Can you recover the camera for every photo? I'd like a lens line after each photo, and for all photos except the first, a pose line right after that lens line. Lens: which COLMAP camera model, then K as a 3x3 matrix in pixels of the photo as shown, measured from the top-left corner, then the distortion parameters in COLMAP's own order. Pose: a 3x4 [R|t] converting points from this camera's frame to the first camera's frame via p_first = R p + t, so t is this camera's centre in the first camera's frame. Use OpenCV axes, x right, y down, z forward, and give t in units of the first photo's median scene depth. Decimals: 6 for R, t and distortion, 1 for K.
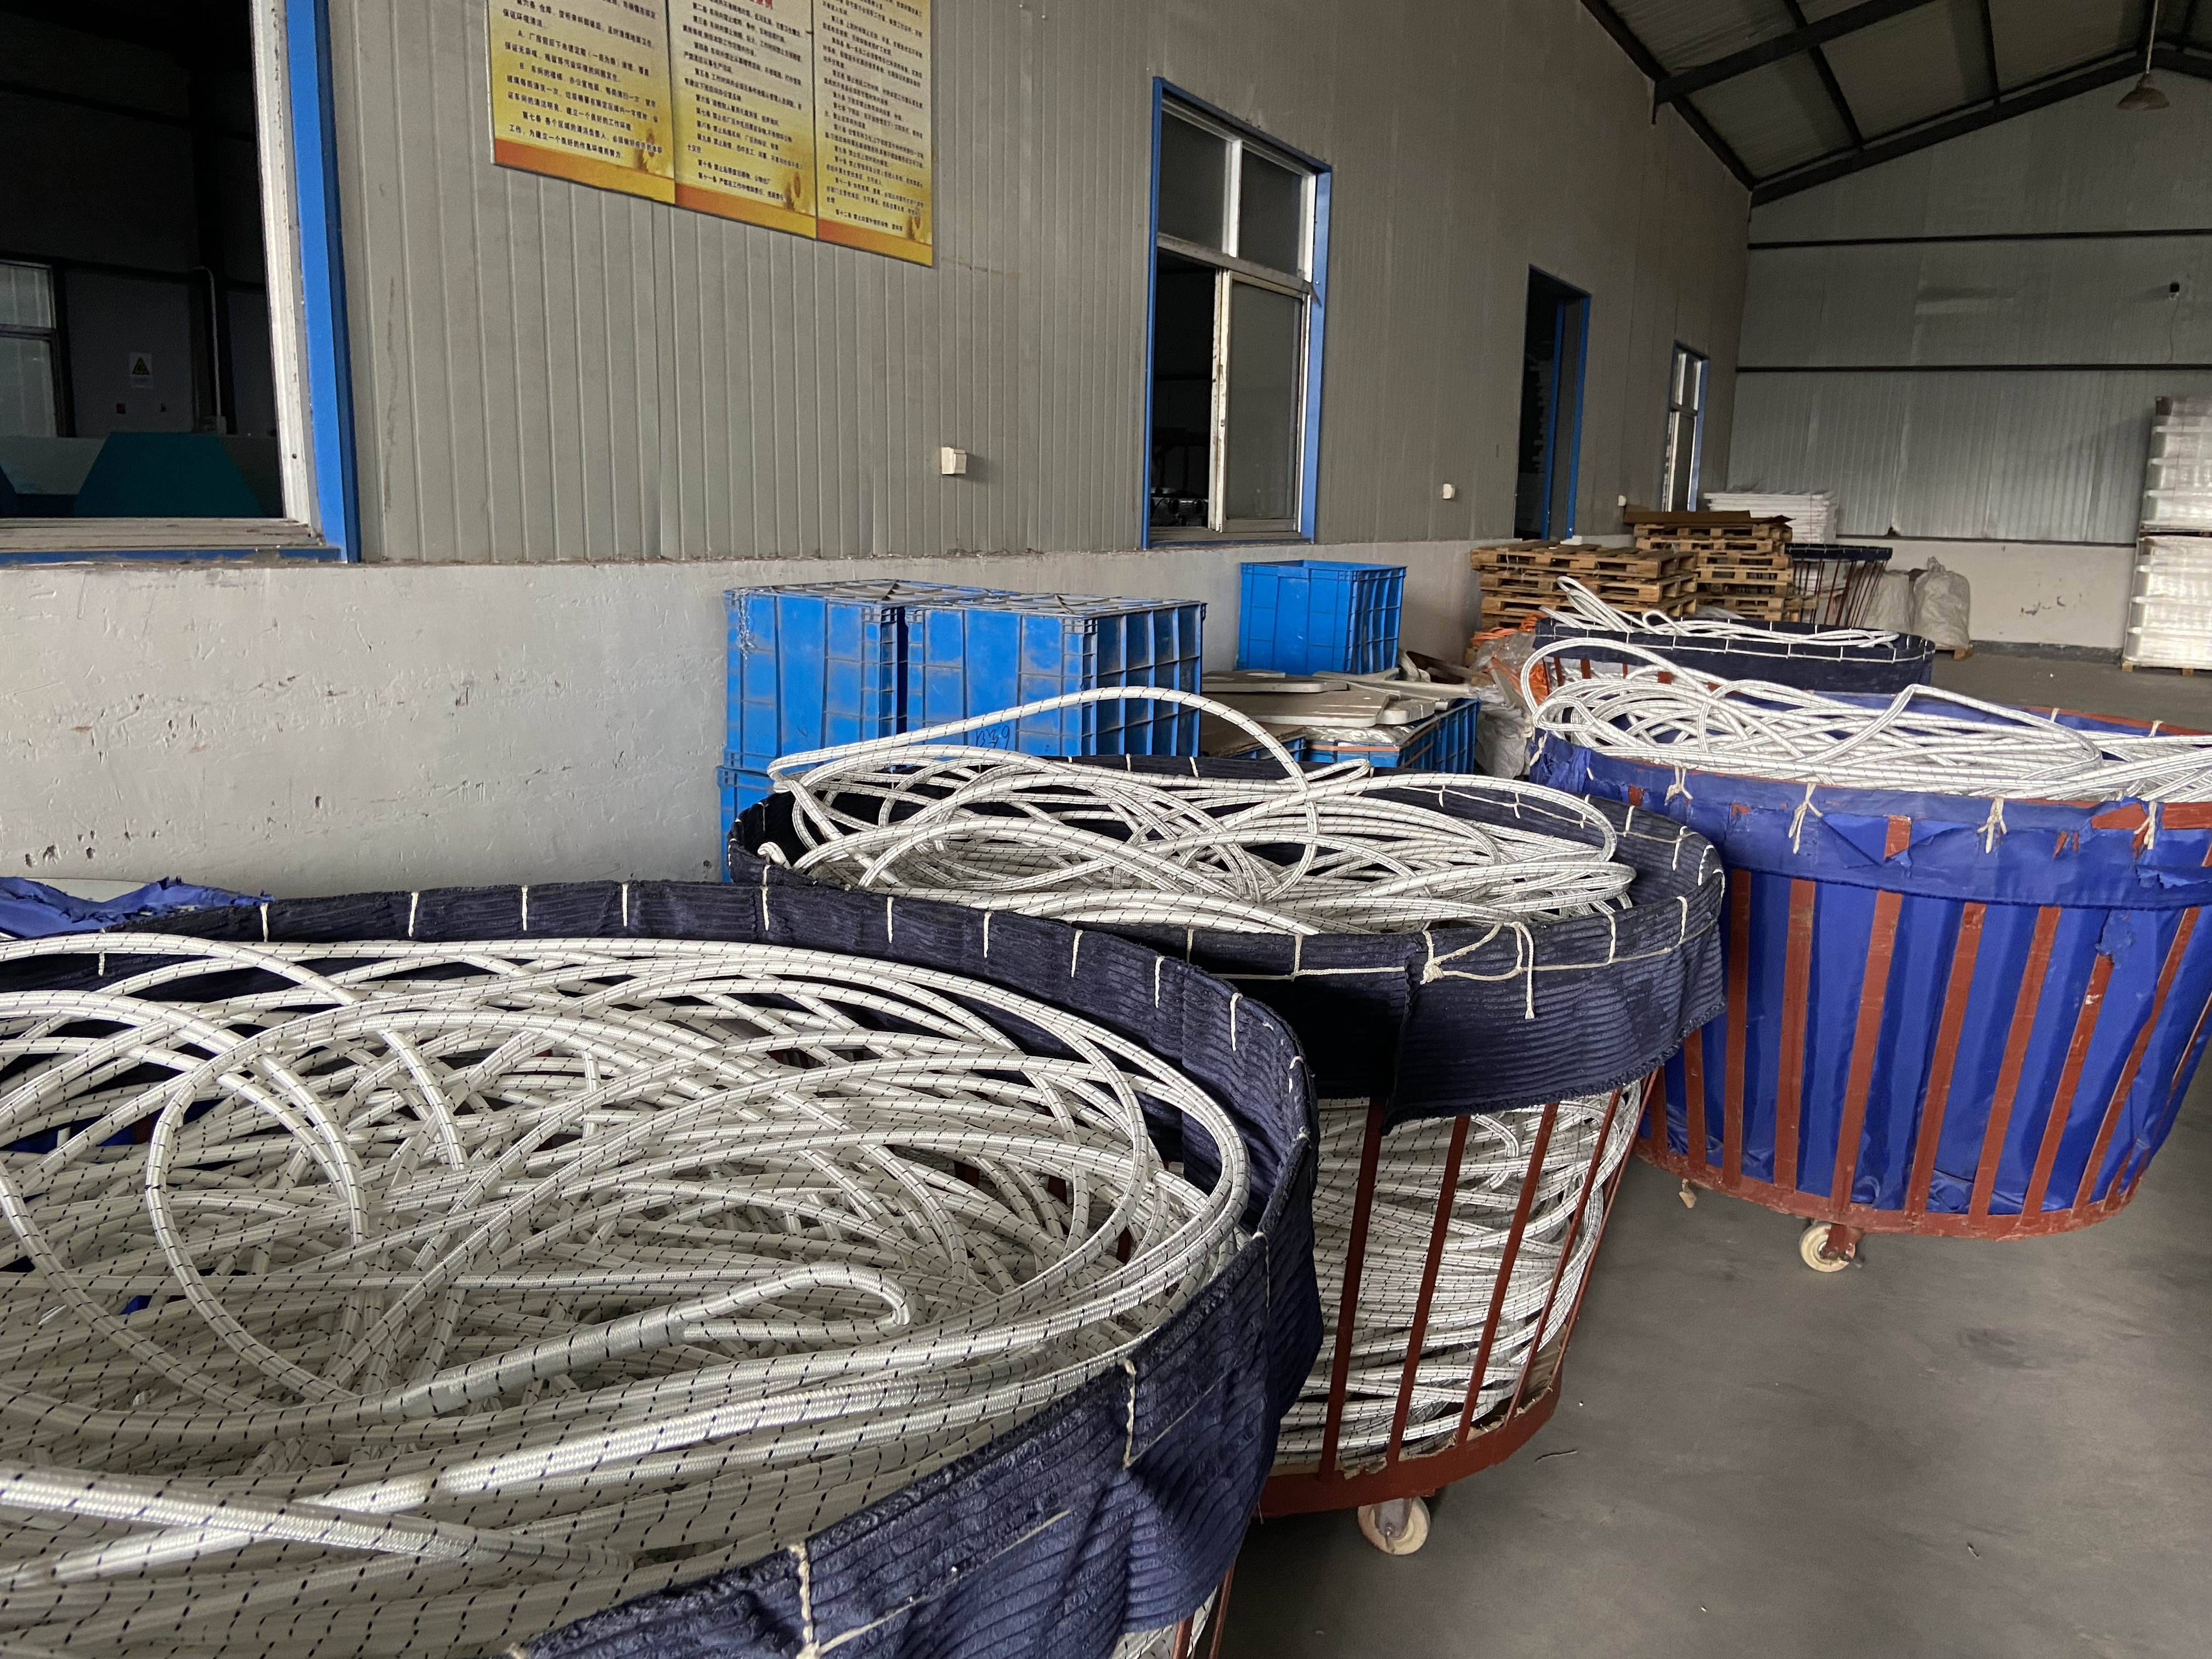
lens RADIAL K [[1698.8, 0, 1113.4], [0, 1698.8, 830.0], [0, 0, 1]] dist [0.112800, -0.138477]
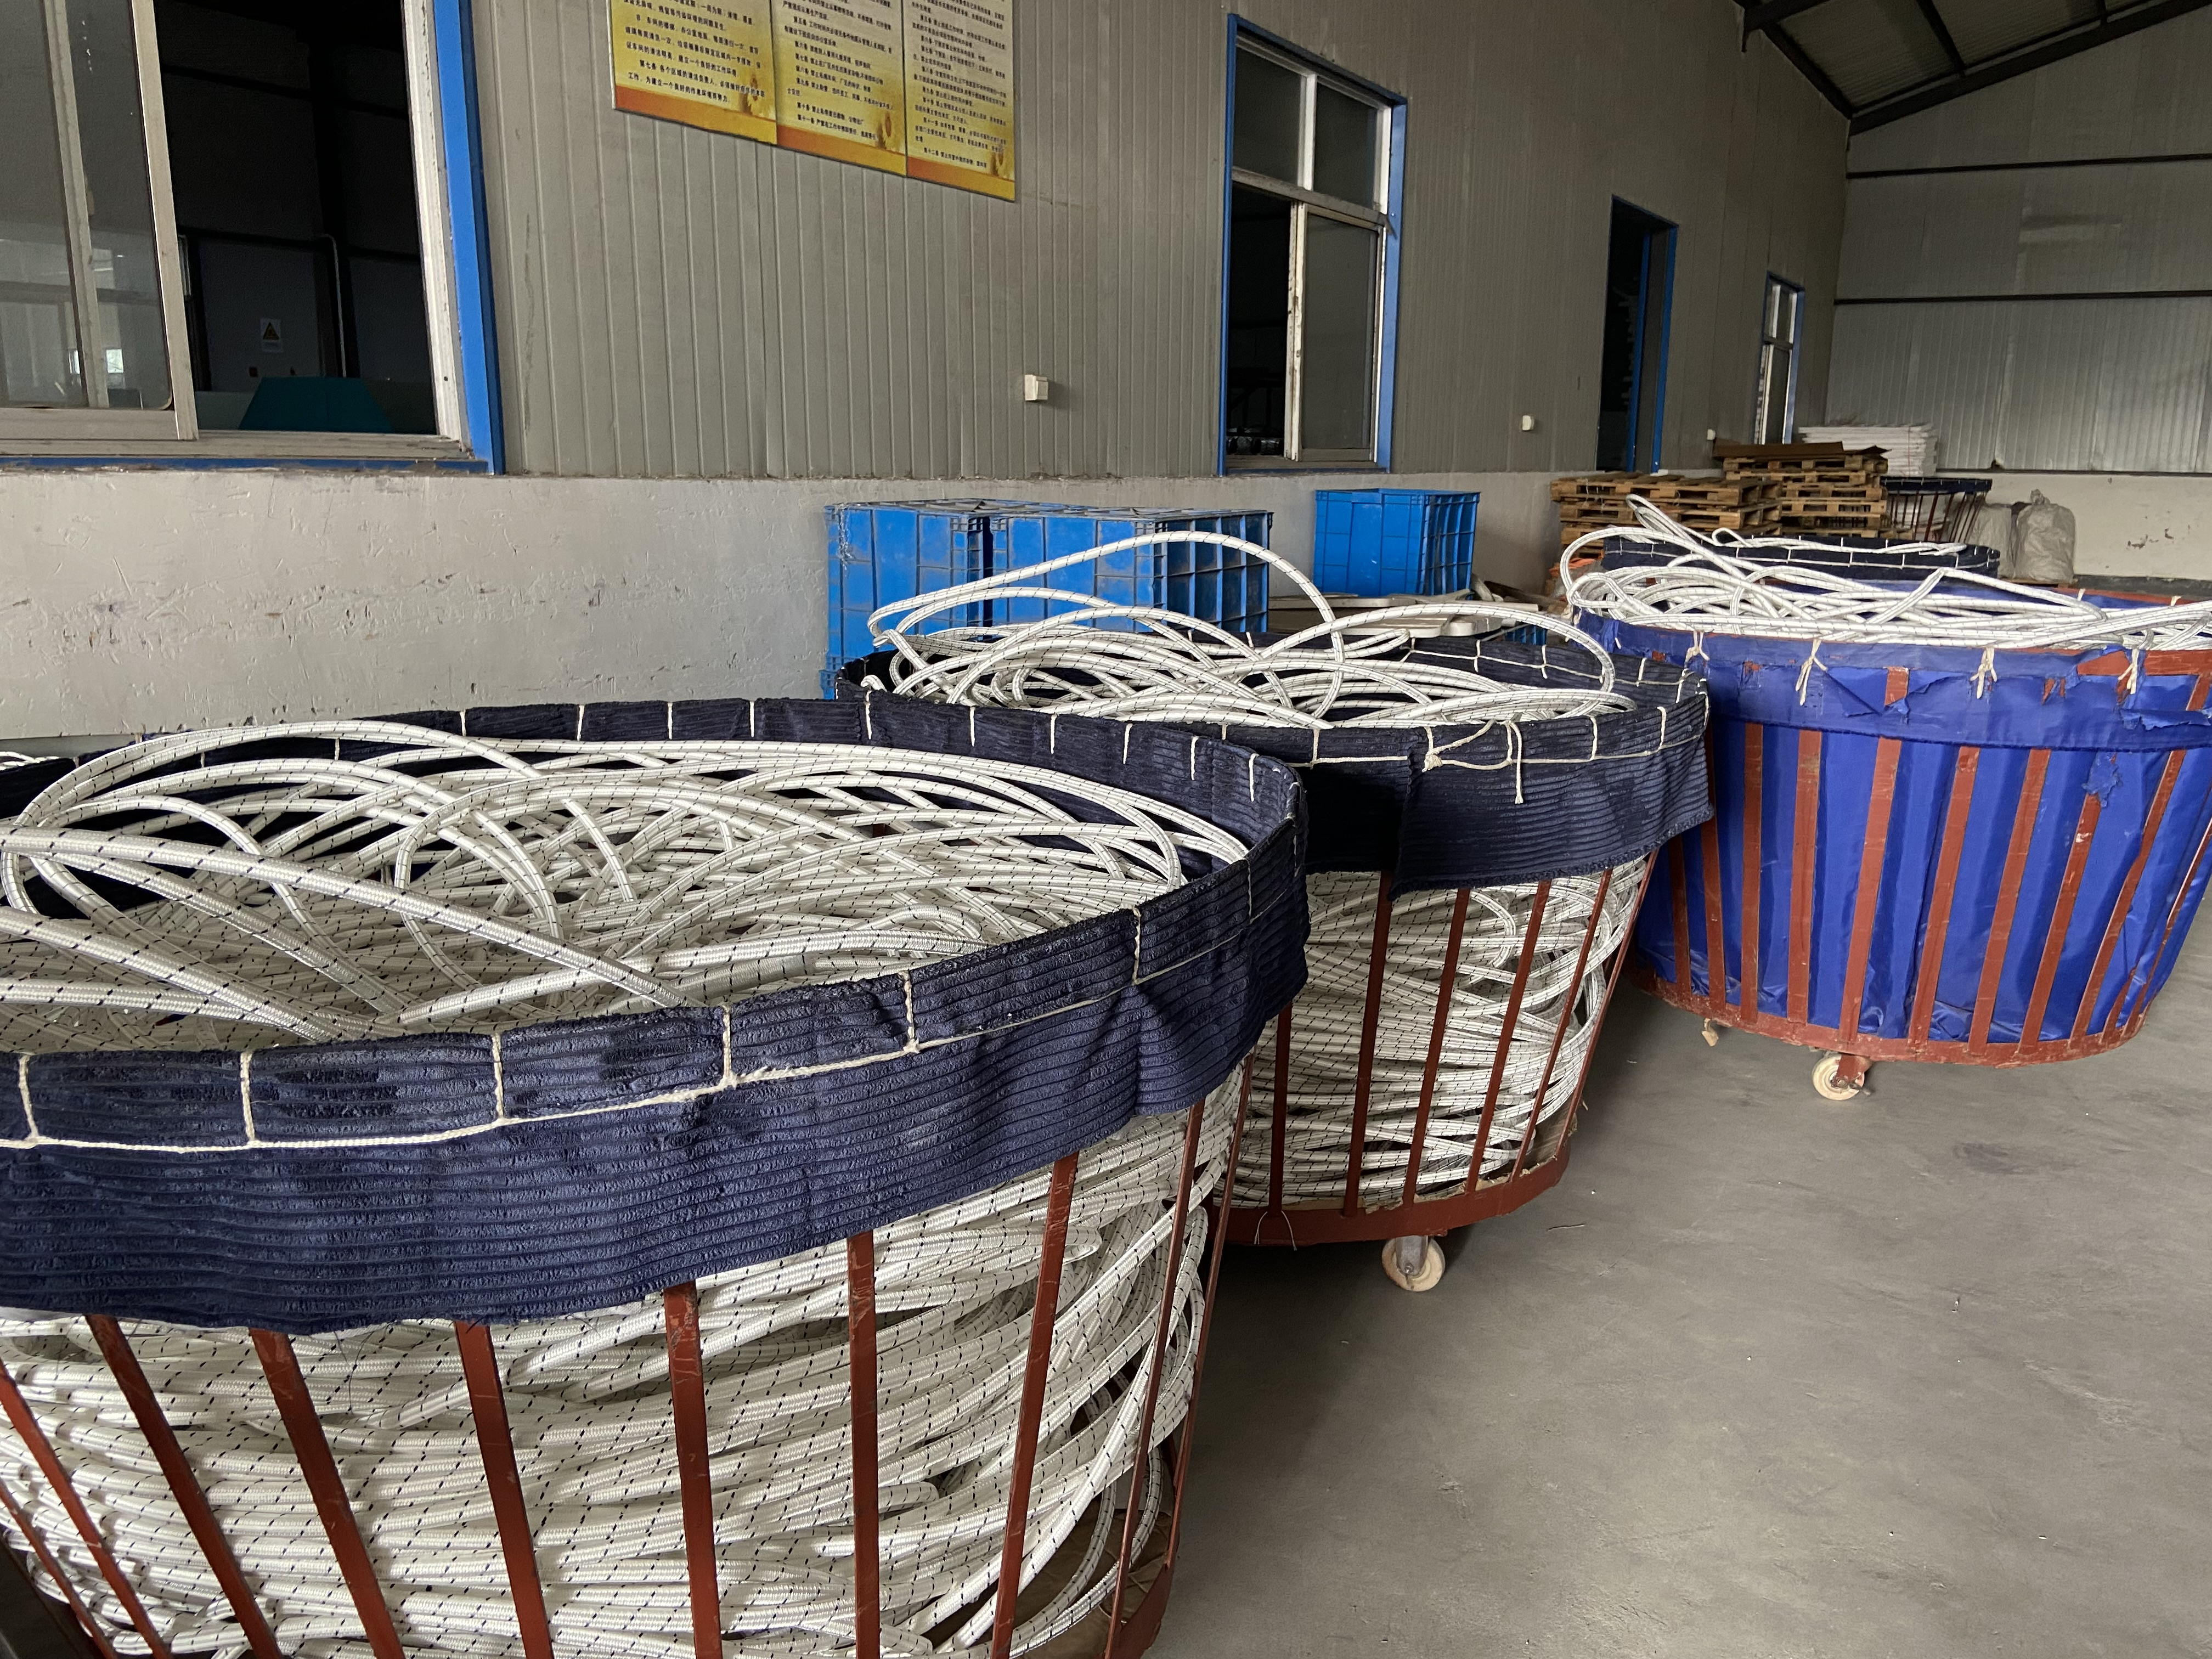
lens RADIAL K [[1698.8, 0, 1105.0], [0, 1698.8, 836.9], [0, 0, 1]] dist [0.112800, -0.138477]
pose [[0.998229, -0.004349, -0.059323, 0.016753], [0.005891, 0.999649, 0.025843, 0.054818], [0.059190, -0.026146, 0.997904, -0.096599]]
